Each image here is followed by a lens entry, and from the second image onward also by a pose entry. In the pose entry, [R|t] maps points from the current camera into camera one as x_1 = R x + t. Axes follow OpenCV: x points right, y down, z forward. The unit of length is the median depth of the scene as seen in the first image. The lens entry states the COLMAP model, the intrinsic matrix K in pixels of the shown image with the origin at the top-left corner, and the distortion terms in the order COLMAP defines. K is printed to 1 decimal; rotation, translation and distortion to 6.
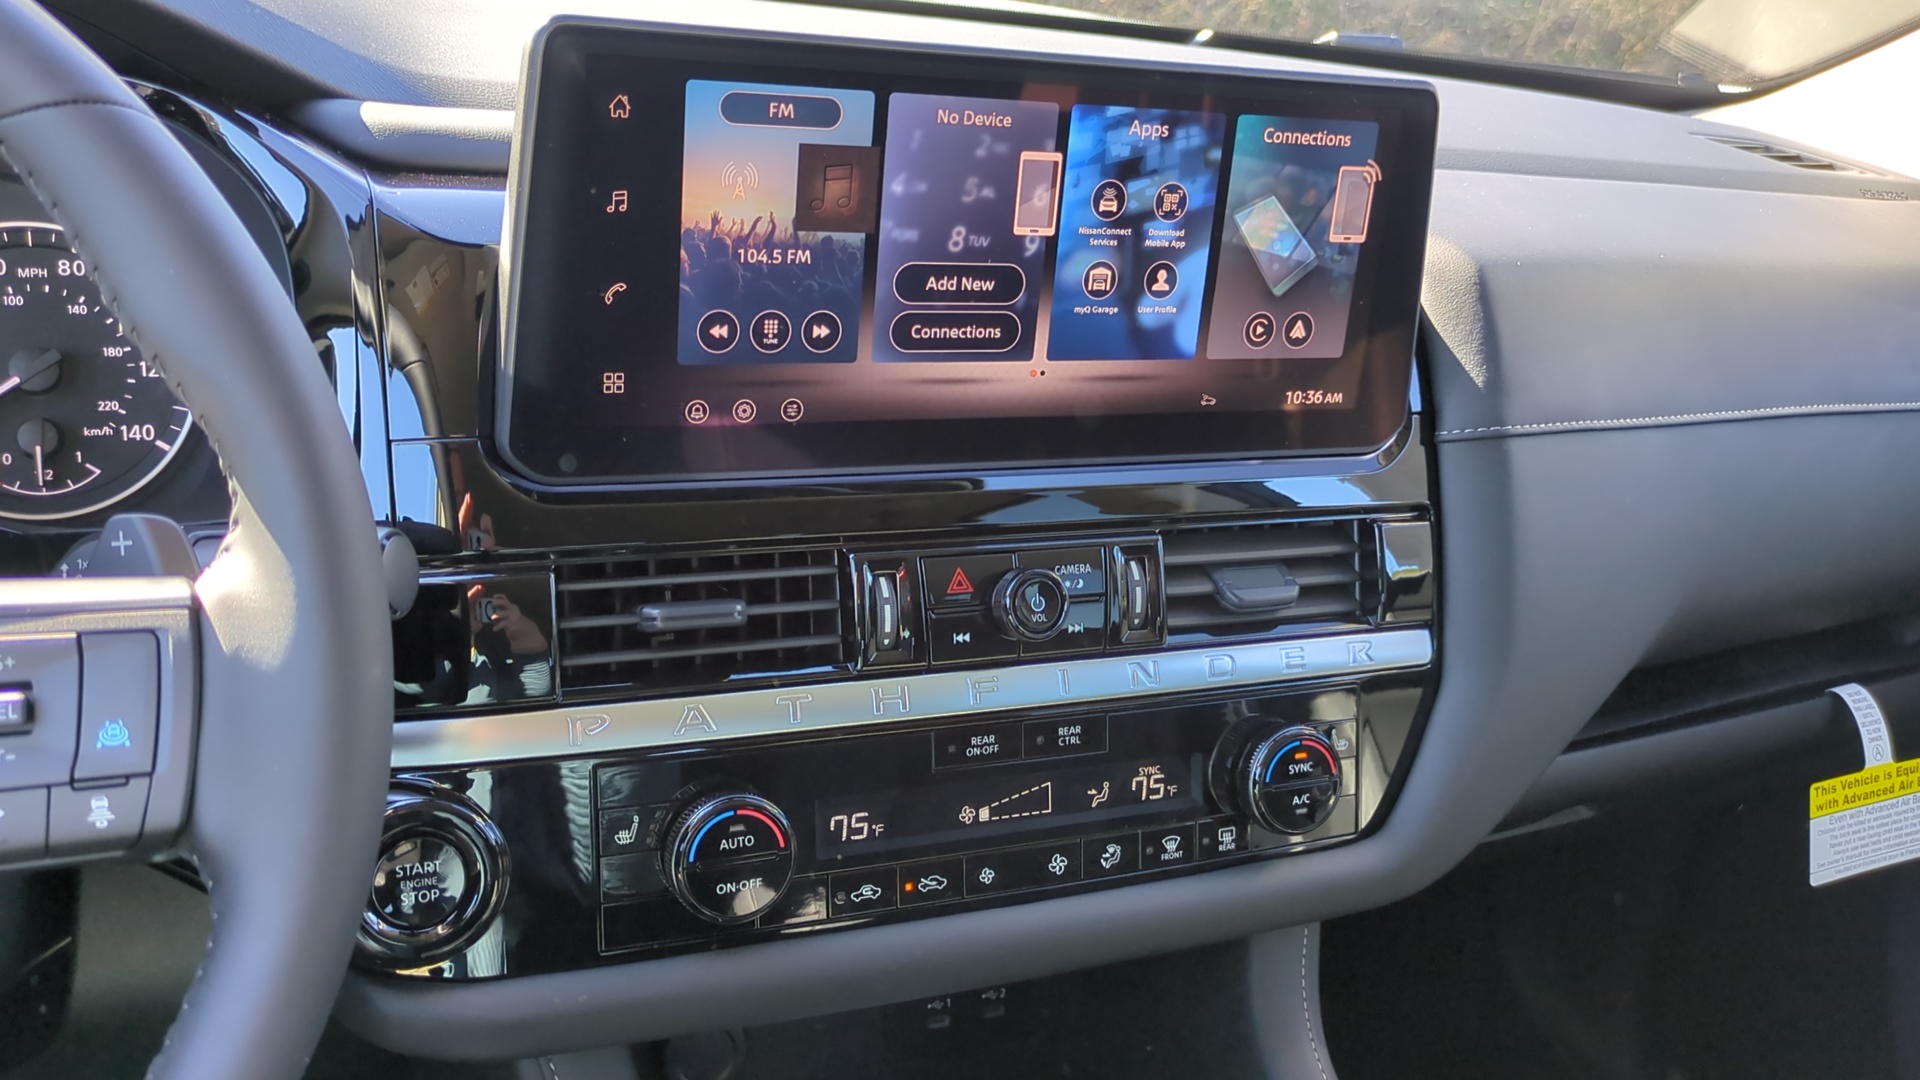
lens RADIAL K [[1625.4, 0, 954.4], [0, 1625.4, 540.3], [0, 0, 1]] dist [0.029136, -0.044558]
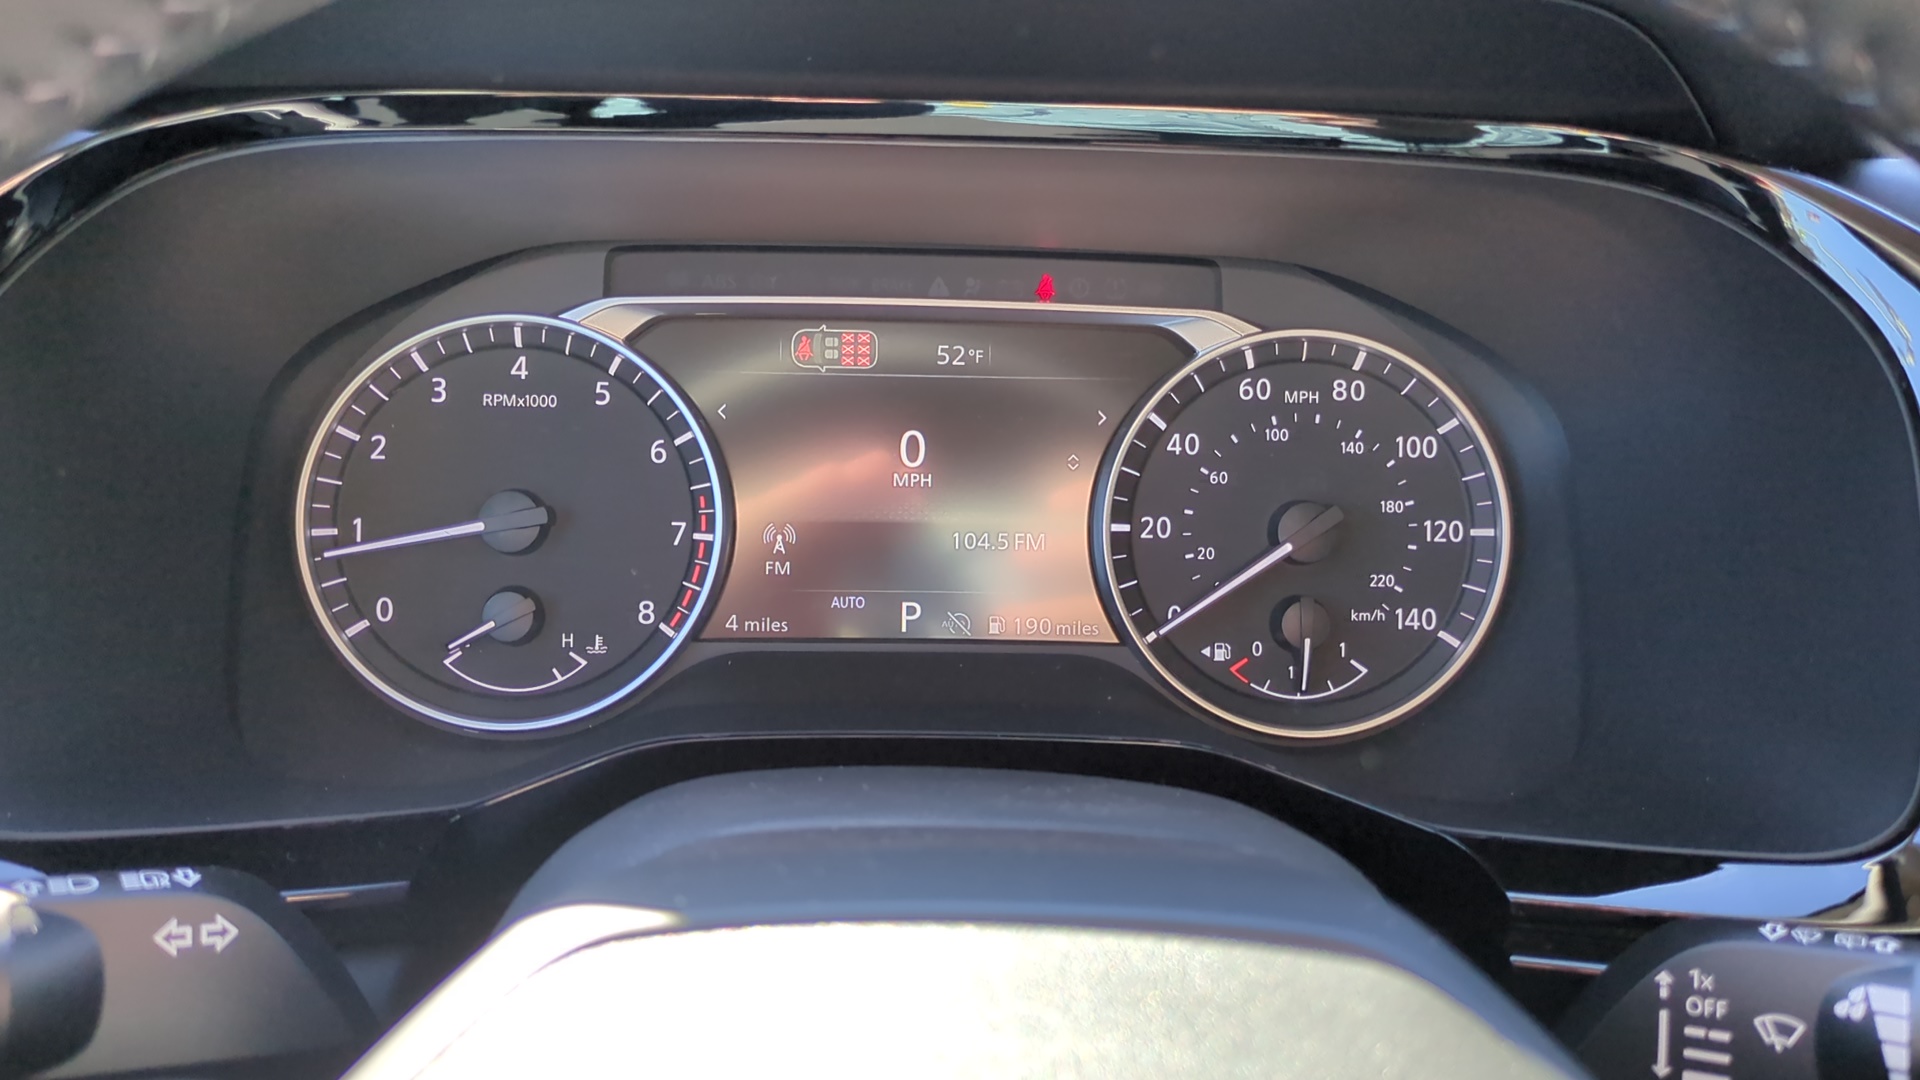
lens RADIAL K [[1625.4, 0, 966.9], [0, 1625.4, 554.1], [0, 0, 1]] dist [0.029136, -0.044558]
pose [[0.924932, 0.069486, -0.373728, -0.436981], [-0.063937, 0.997582, 0.027242, -0.106502], [0.374717, -0.001302, 0.927138, 0.270078]]
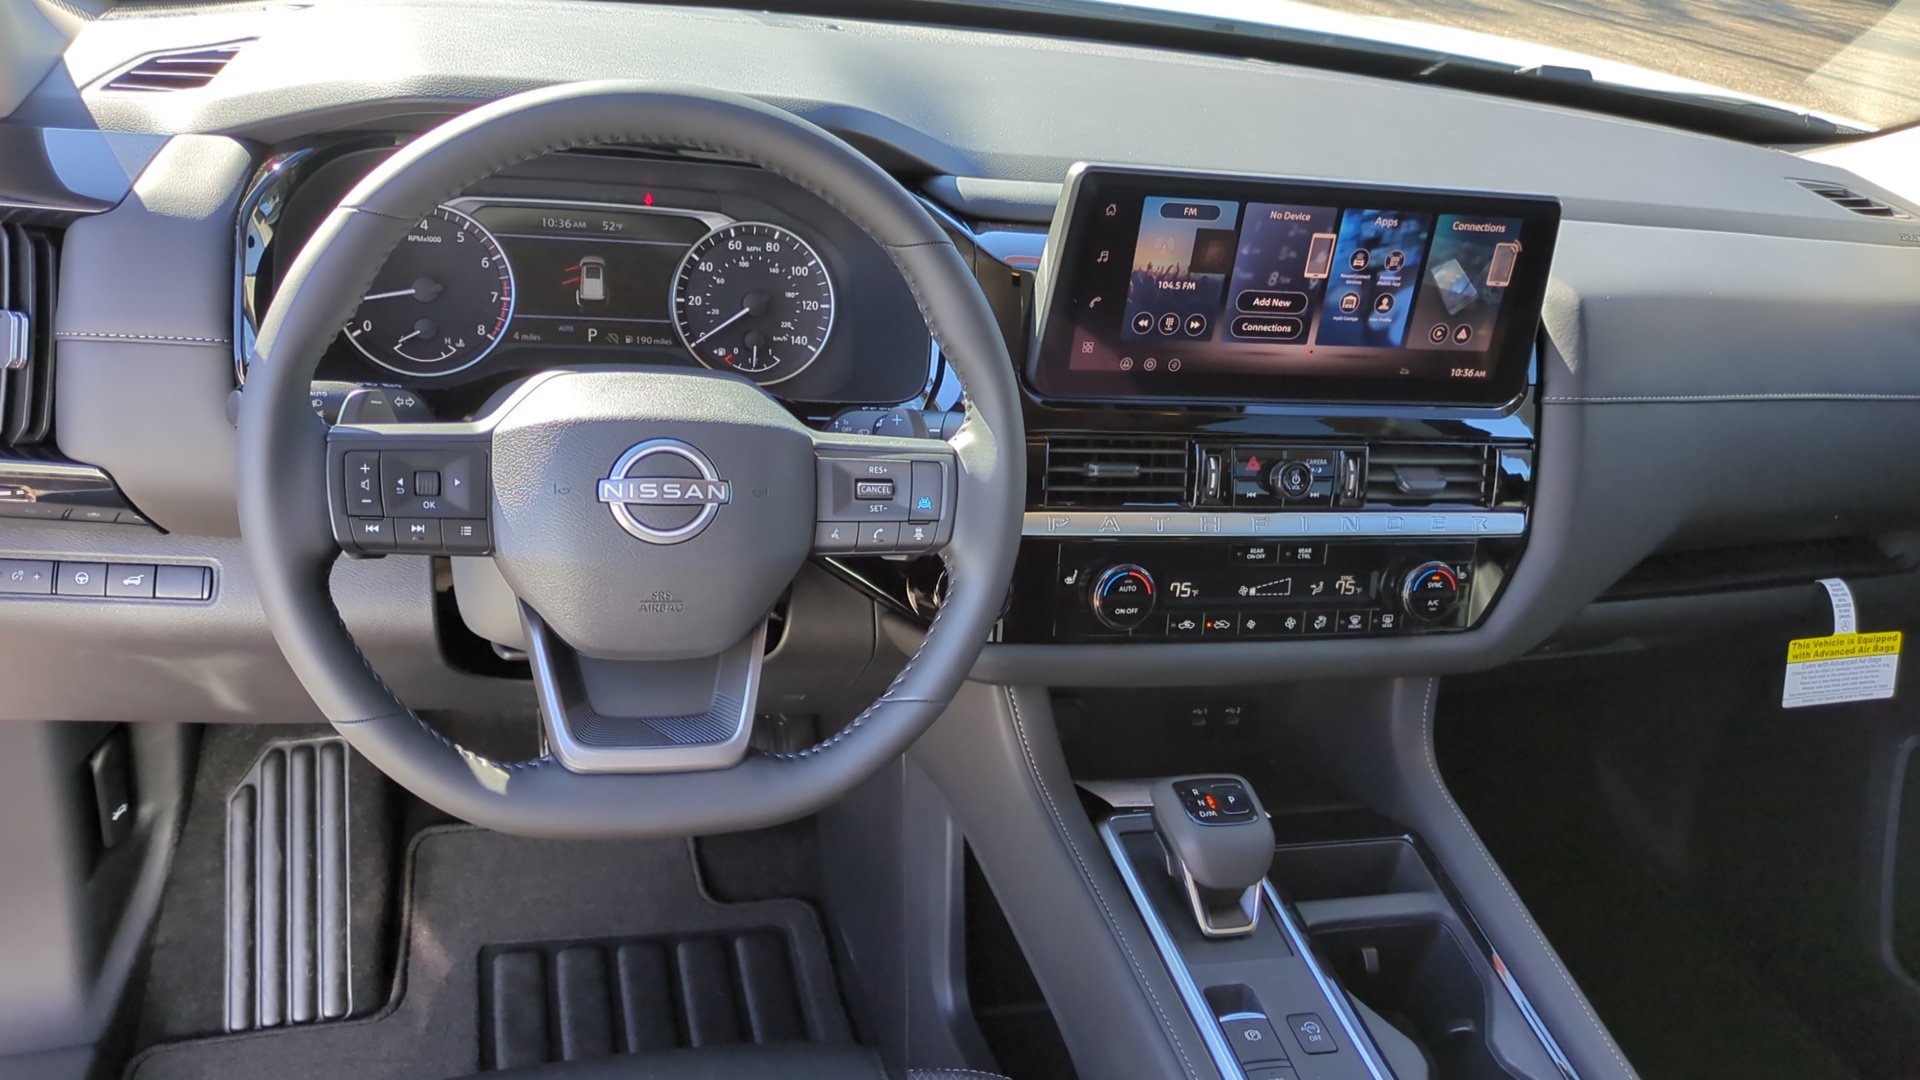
lens RADIAL K [[1625.4, 0, 954.2], [0, 1625.4, 557.7], [0, 0, 1]] dist [0.029136, -0.044558]
pose [[0.989104, 0.094249, -0.113097, -0.107974], [-0.081654, 0.990431, 0.111257, -0.044152], [0.122500, -0.100810, 0.987335, -0.825414]]
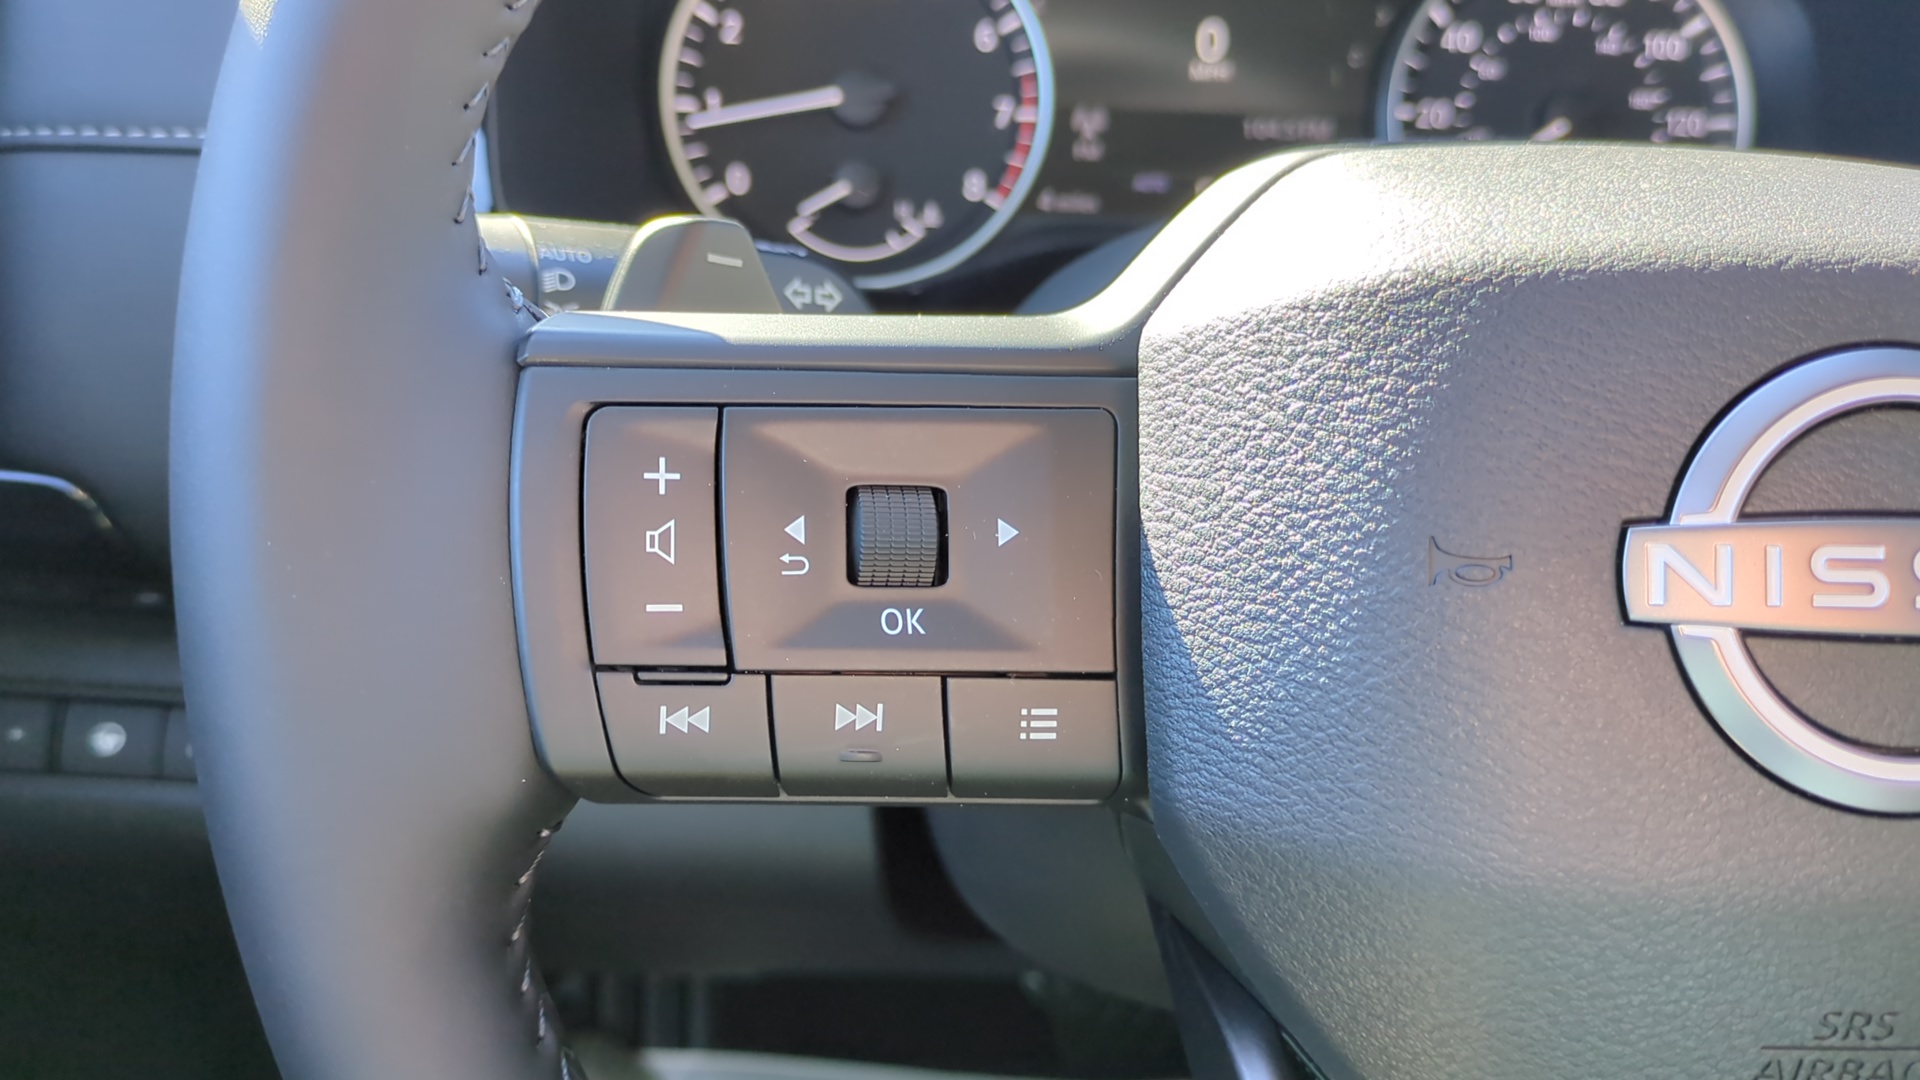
lens RADIAL K [[1625.4, 0, 966.1], [0, 1625.4, 531.3], [0, 0, 1]] dist [0.029136, -0.044558]
pose [[0.937006, 0.098205, -0.335224, -0.561307], [-0.070364, 0.993060, 0.094241, 0.044720], [0.342153, -0.064717, 0.937413, 0.126401]]
